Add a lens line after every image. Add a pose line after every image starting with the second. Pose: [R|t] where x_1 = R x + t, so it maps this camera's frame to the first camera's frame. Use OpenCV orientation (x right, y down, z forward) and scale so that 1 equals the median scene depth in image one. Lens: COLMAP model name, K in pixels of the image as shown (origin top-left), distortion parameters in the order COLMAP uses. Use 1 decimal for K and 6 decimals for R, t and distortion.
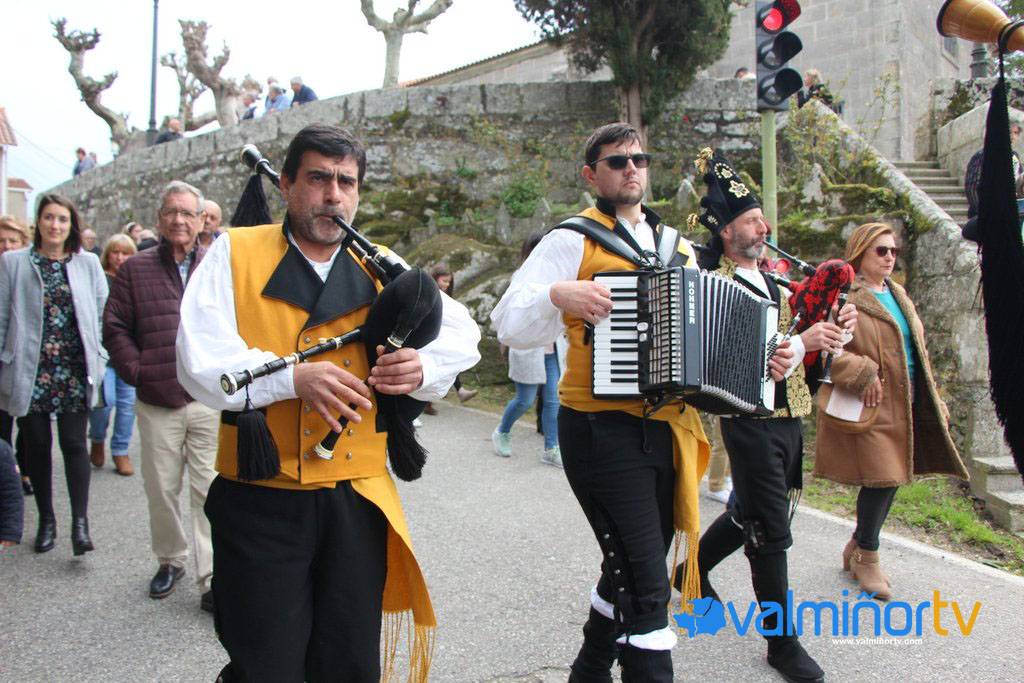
lens RADIAL K [[848.0, 0, 513.0], [0, 848.0, 354.3], [0, 0, 1]] dist [-0.191975, 0.163698]
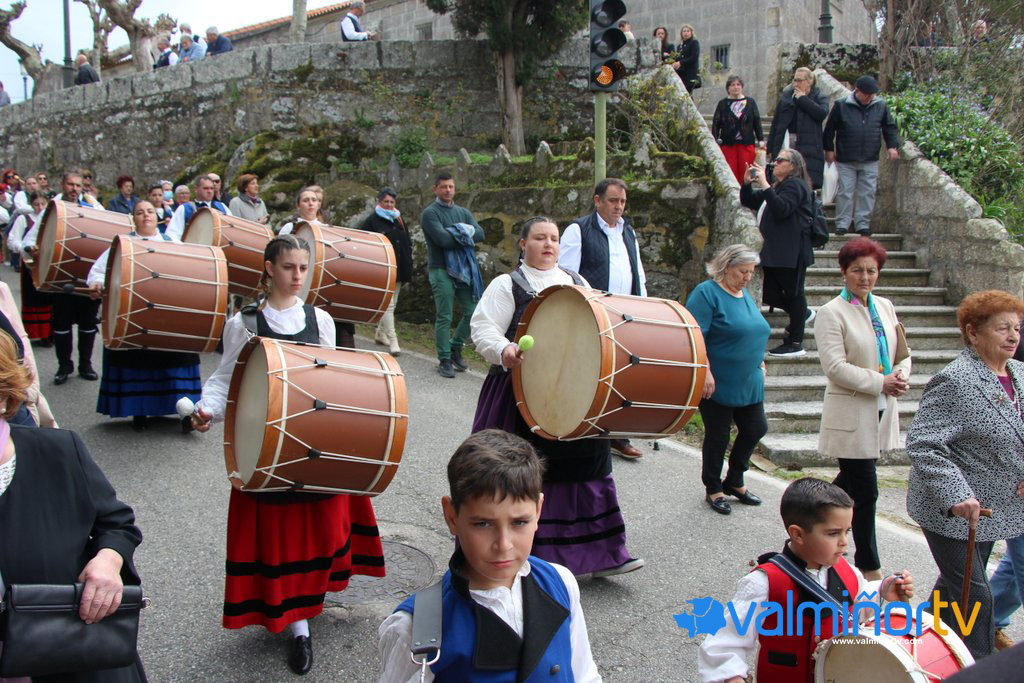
lens RADIAL K [[848.0, 0, 513.0], [0, 848.0, 354.3], [0, 0, 1]] dist [-0.191975, 0.163698]
pose [[0.996486, -0.010332, 0.083125, 0.045436], [0.001909, 0.994907, 0.100778, -0.021596], [-0.083743, -0.100265, 0.991430, -0.138683]]
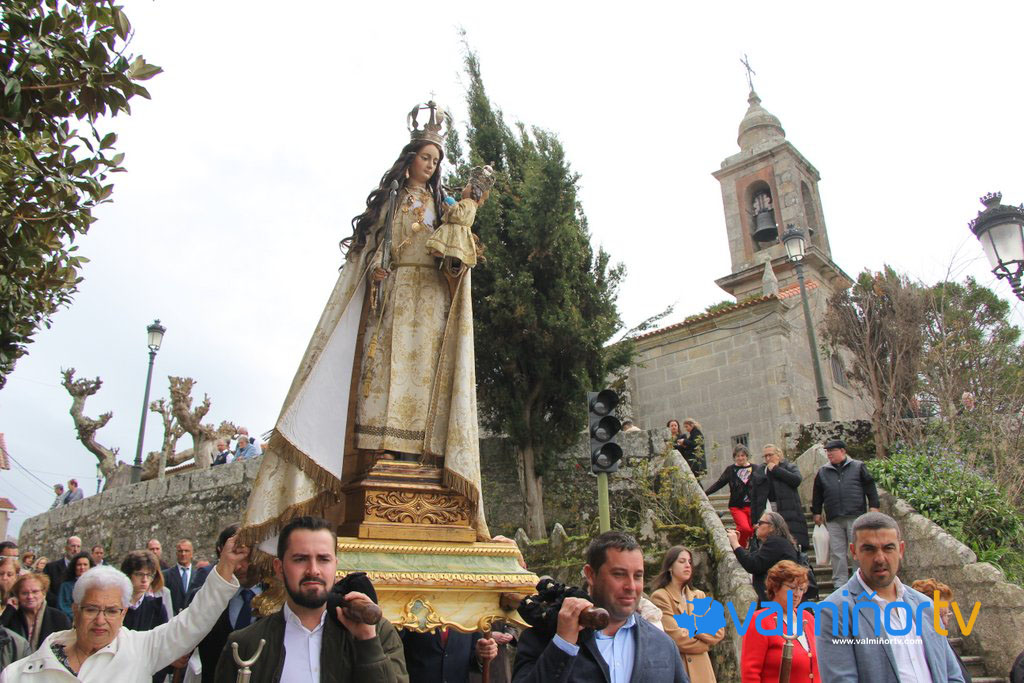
lens RADIAL K [[848.0, 0, 513.0], [0, 848.0, 354.3], [0, 0, 1]] dist [-0.191975, 0.163698]
pose [[0.999584, -0.012204, 0.026131, 0.078529], [0.020933, 0.930269, -0.366280, 0.011656], [-0.019839, 0.366675, 0.930138, -0.191654]]
